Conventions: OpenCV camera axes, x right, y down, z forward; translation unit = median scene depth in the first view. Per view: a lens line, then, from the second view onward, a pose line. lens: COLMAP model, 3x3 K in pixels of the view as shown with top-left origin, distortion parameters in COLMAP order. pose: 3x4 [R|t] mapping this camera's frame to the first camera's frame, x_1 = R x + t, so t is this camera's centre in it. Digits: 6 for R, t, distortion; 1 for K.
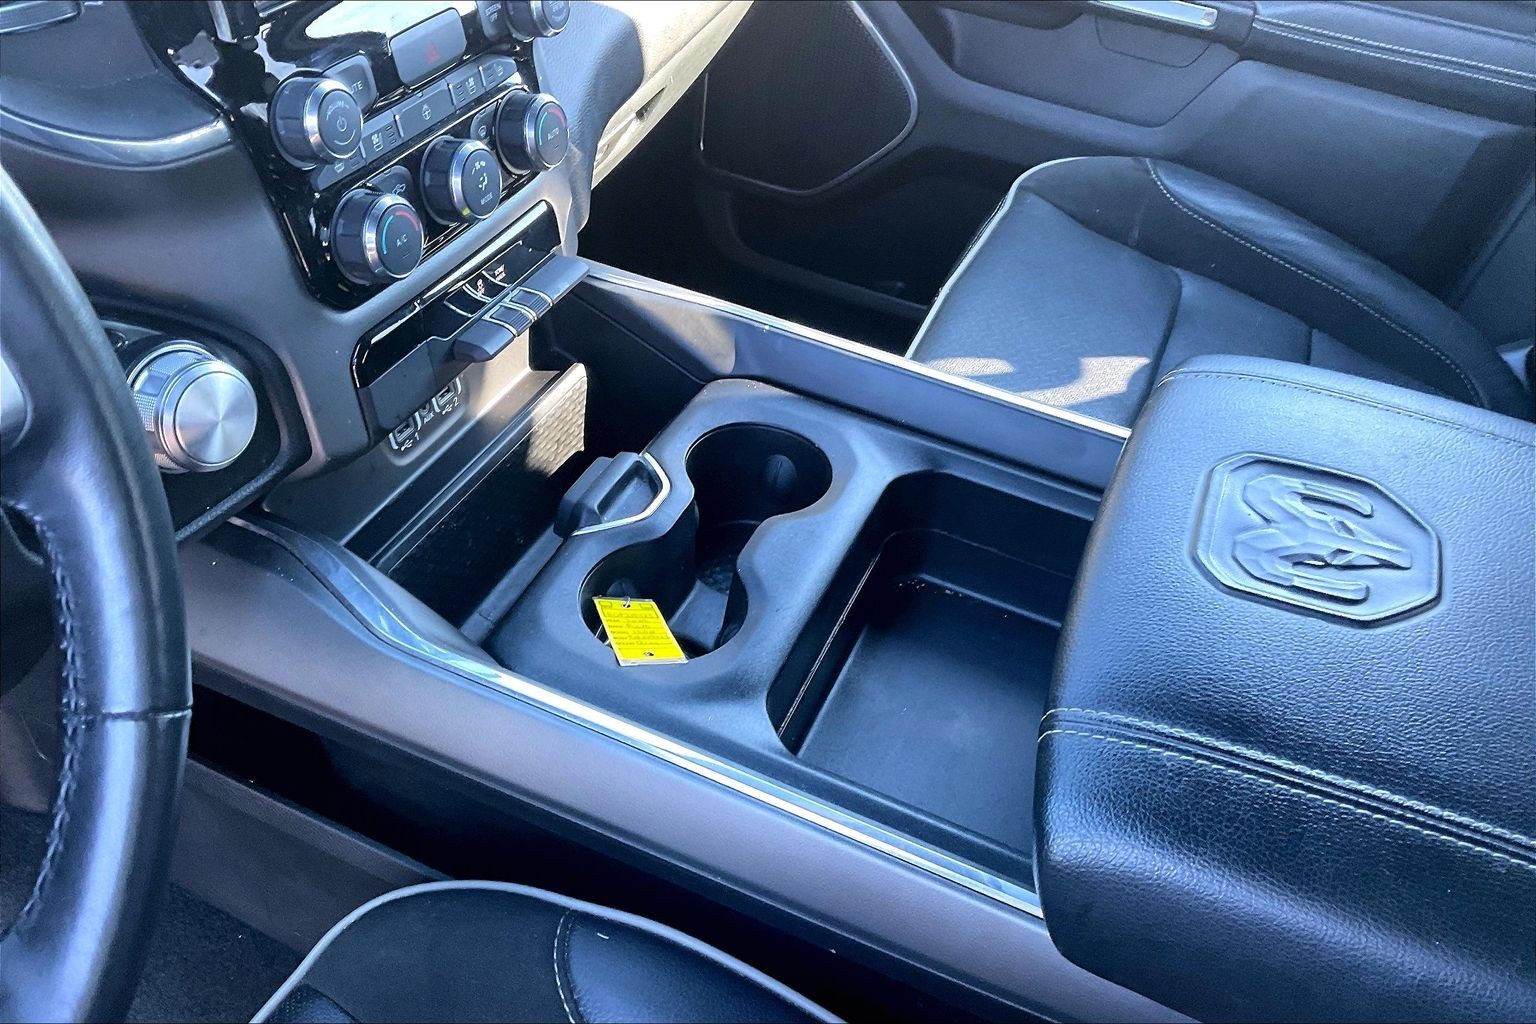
lens RADIAL K [[1258.2, 0, 740.4], [0, 1258.2, 524.0], [0, 0, 1]] dist [0.057153, -0.088149]
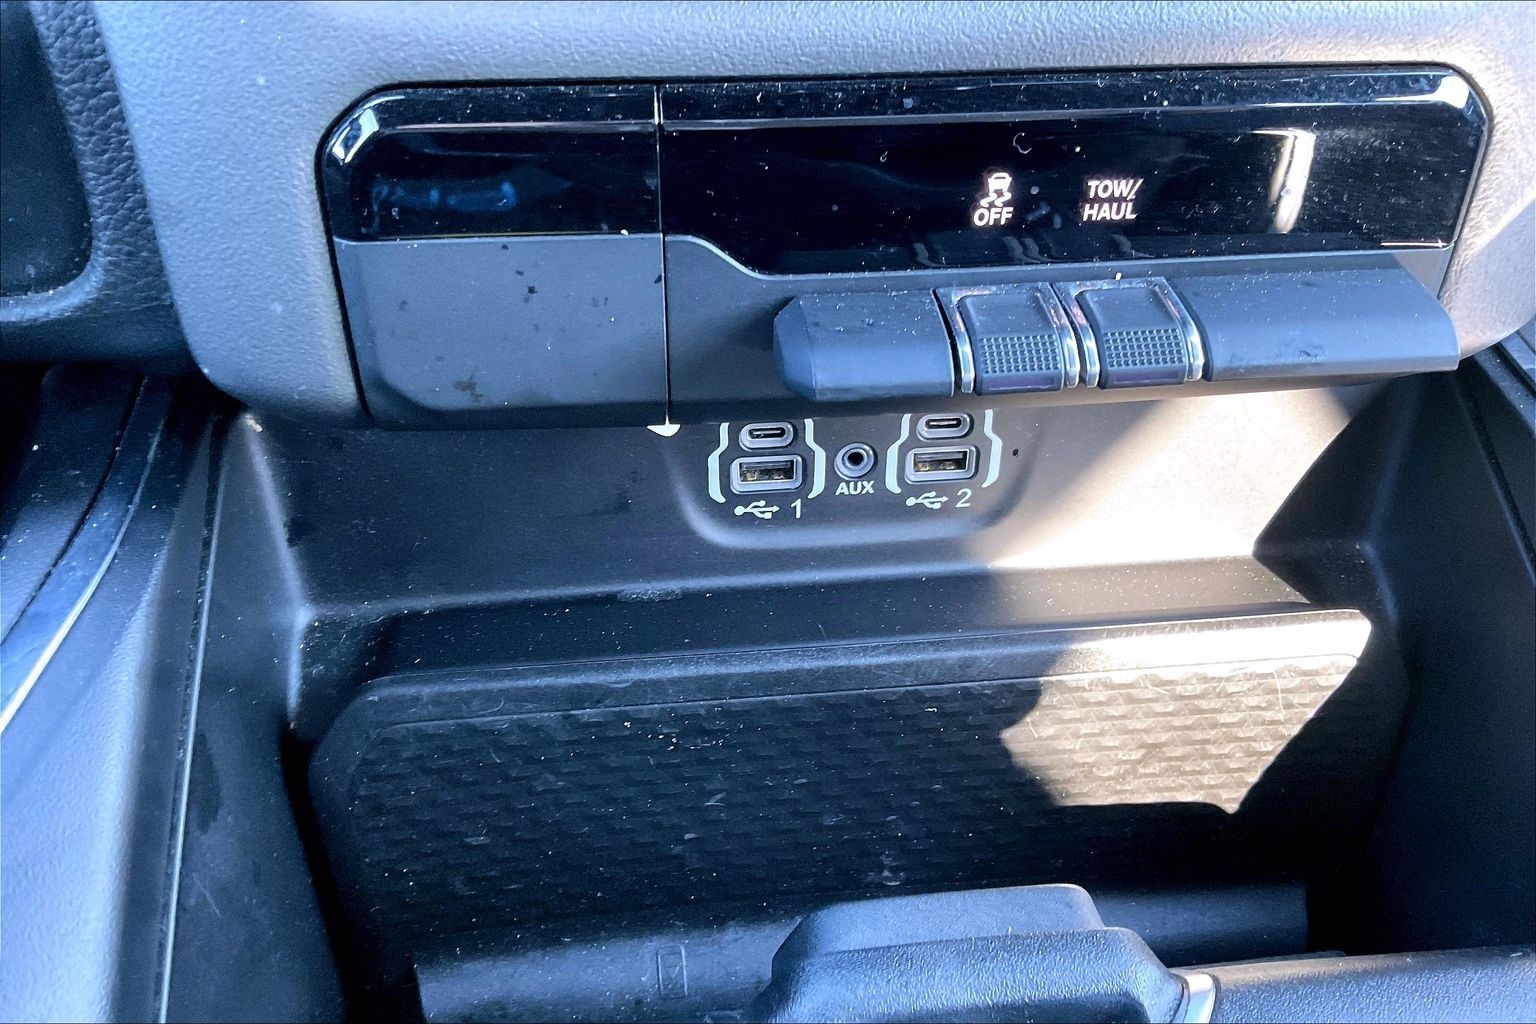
lens RADIAL K [[1258.2, 0, 766.3], [0, 1258.2, 496.7], [0, 0, 1]] dist [0.057153, -0.088149]
pose [[0.512891, 0.535531, -0.670932, 0.002456], [-0.555692, 0.802834, 0.216018, -0.154298], [0.654331, 0.262038, 0.709357, 0.721317]]
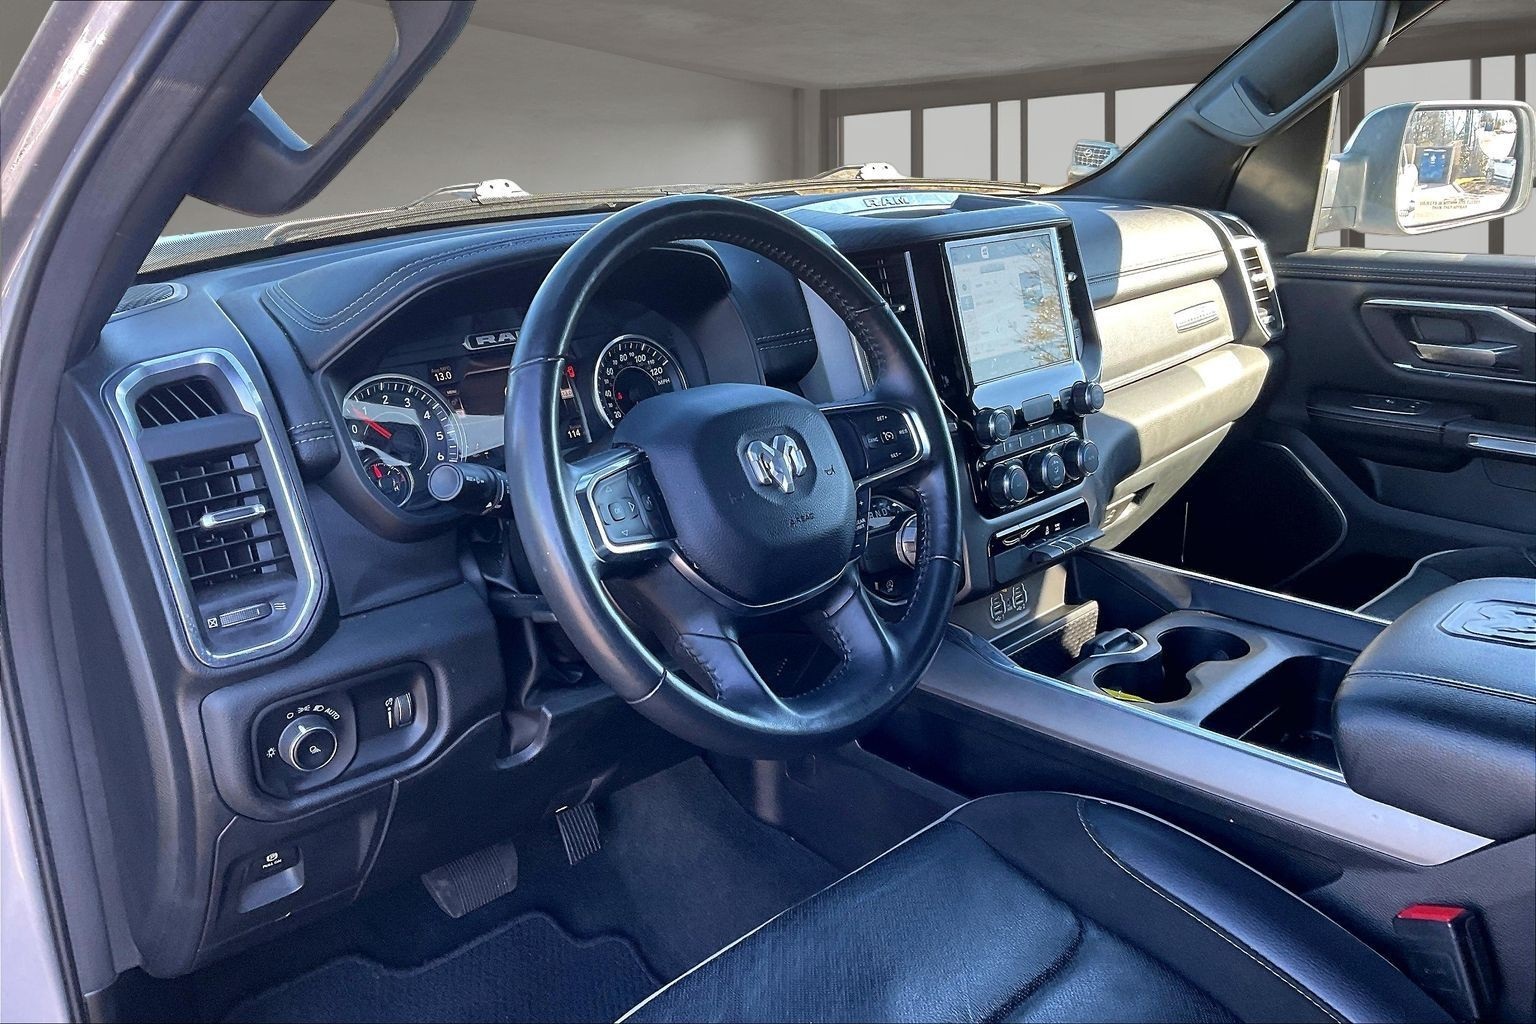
lens RADIAL K [[1258.2, 0, 768.7], [0, 1258.2, 506.4], [0, 0, 1]] dist [0.057153, -0.088149]
pose [[0.936125, 0.008593, -0.351563, 0.067787], [-0.154875, 0.907607, -0.390210, 0.559983], [0.315728, 0.419733, 0.850964, -0.741429]]
